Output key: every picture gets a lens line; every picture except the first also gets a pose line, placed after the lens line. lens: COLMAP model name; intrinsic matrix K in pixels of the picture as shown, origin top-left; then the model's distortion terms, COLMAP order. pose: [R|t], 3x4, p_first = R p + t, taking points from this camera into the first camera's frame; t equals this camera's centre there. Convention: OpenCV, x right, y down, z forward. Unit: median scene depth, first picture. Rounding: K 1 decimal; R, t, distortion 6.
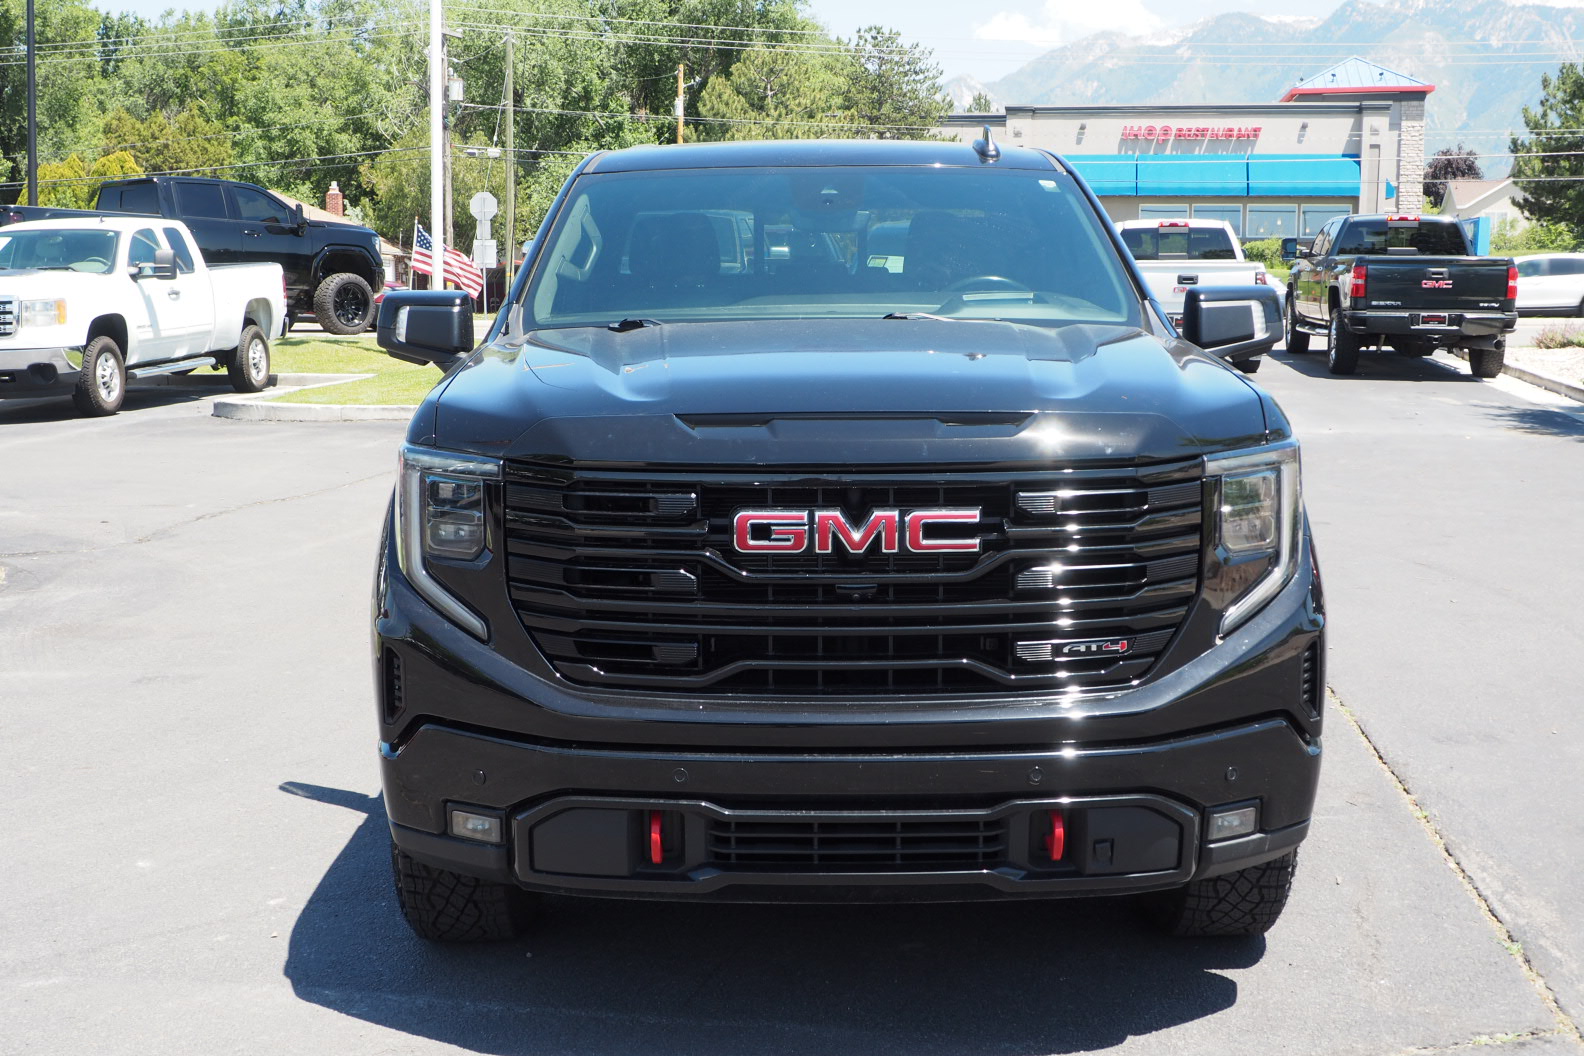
lens RADIAL K [[2012.8, 0, 758.9], [0, 2012.8, 499.7], [0, 0, 1]] dist [0.001233, 0.007630]
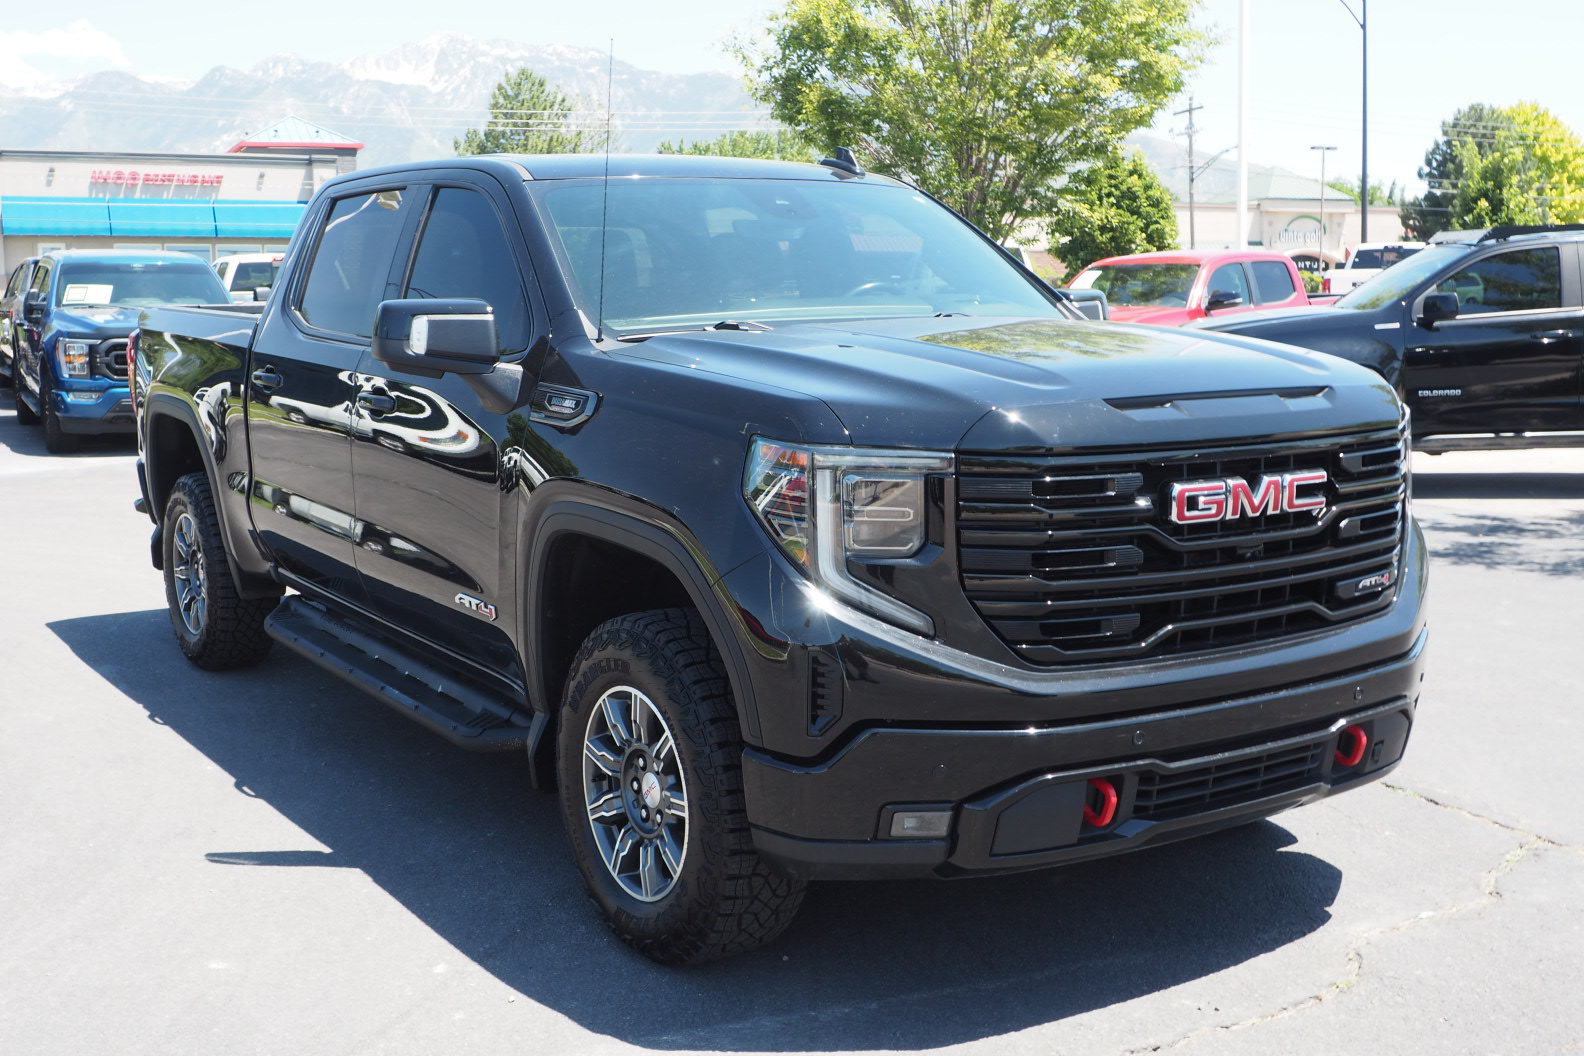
lens RADIAL K [[1772.6, 0, 792.0], [0, 1772.6, 528.0], [0, 0, 1]] dist [-0.003976, -0.032709]
pose [[0.832985, -0.078541, 0.547692, -0.588463], [0.072388, 0.996835, 0.032855, -0.014839], [-0.548540, 0.012279, 0.836034, 0.268115]]
